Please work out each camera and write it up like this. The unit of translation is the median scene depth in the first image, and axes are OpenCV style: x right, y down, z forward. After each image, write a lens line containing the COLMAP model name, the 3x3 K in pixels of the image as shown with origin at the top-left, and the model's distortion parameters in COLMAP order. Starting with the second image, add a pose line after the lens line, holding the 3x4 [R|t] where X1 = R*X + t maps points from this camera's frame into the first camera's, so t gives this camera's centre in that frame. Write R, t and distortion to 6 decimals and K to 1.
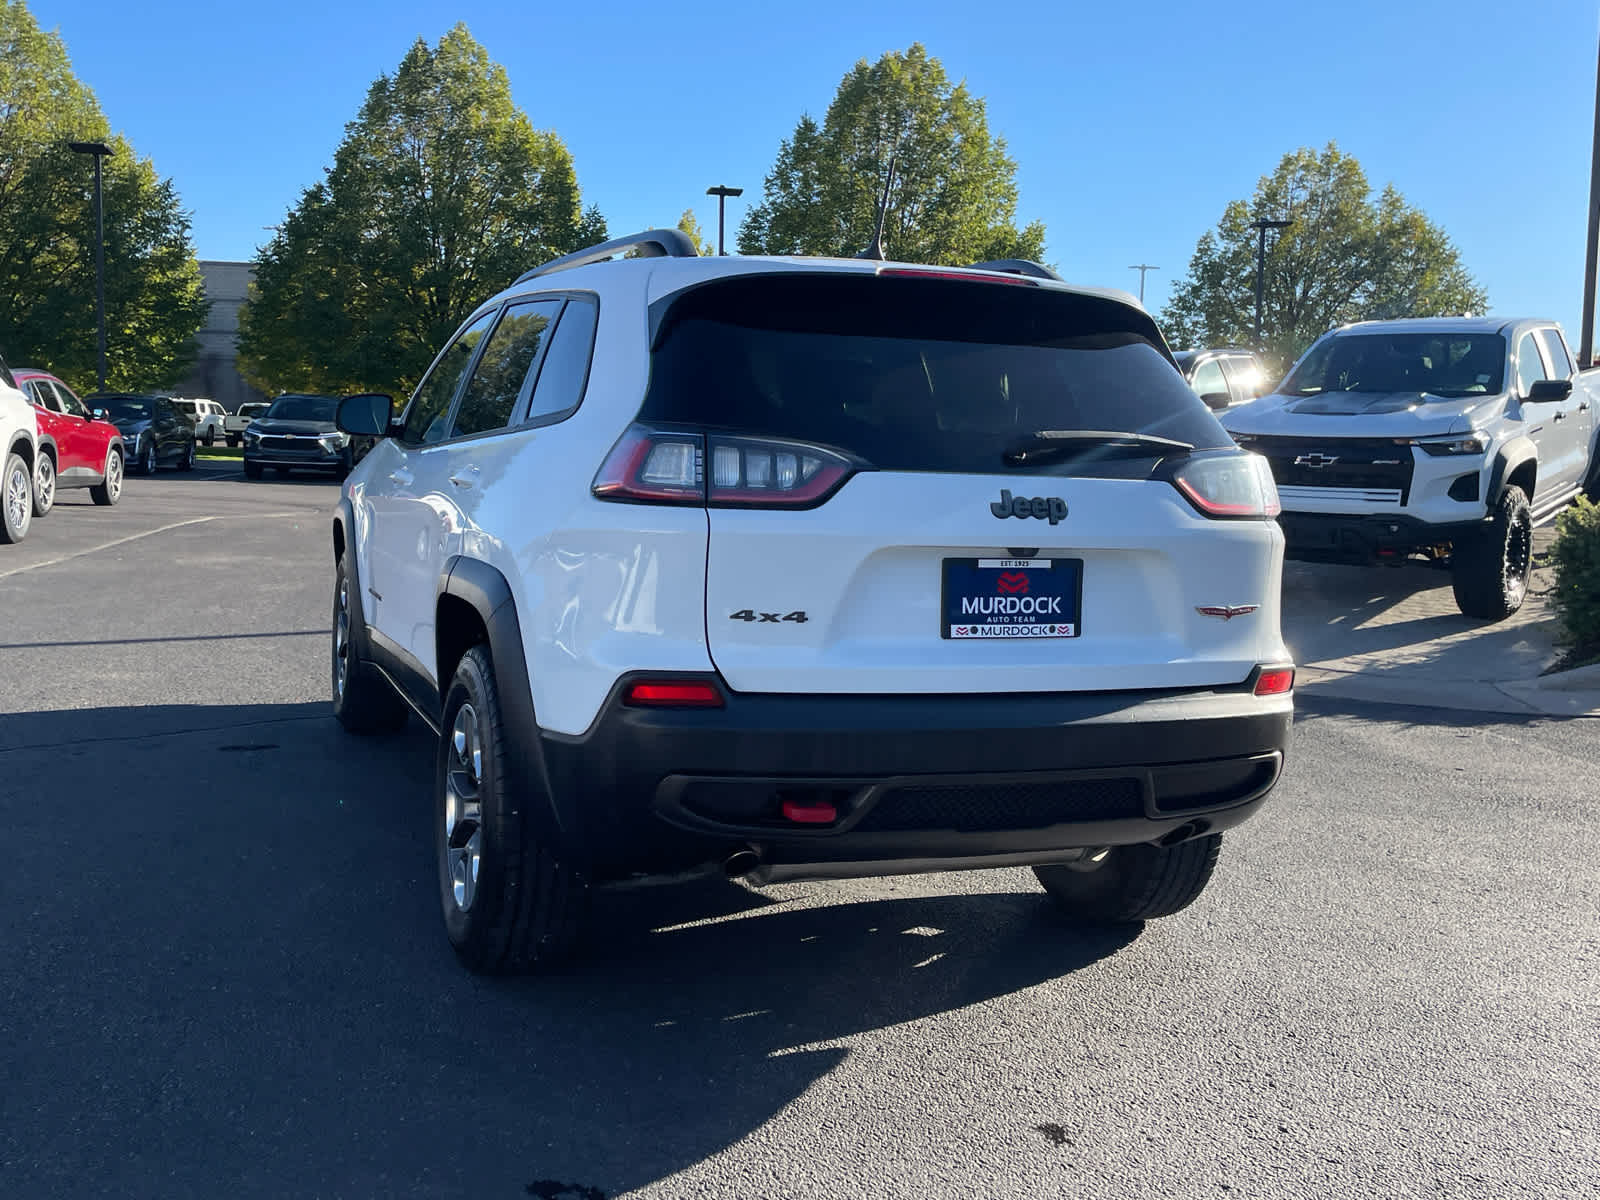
lens RADIAL K [[1562.4, 0, 775.7], [0, 1562.4, 594.7], [0, 0, 1]] dist [0.106070, -0.136417]
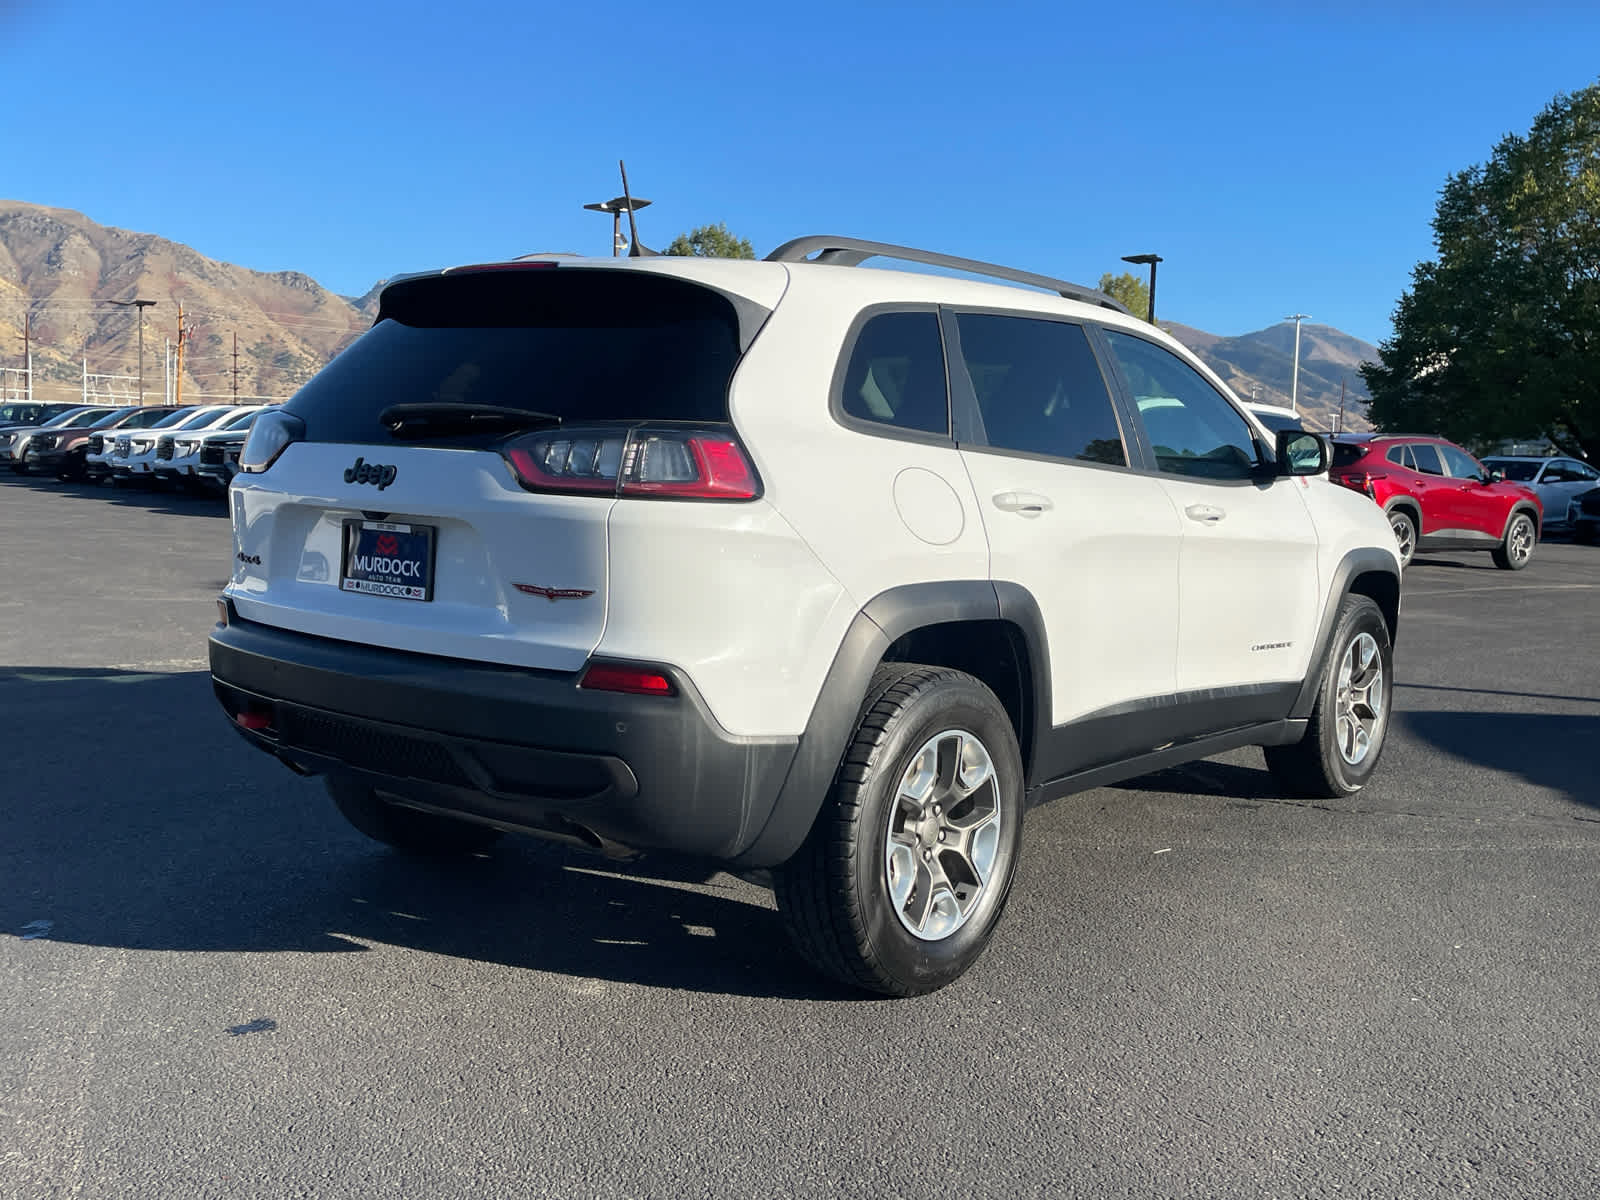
lens RADIAL K [[1560.5, 0, 778.2], [0, 1560.5, 604.0], [0, 0, 1]] dist [0.096774, -0.116016]
pose [[0.524325, 0.064454, -0.849076, 0.857186], [-0.102028, 0.994703, 0.012504, -0.005726], [0.845384, 0.080073, 0.528123, 0.462475]]
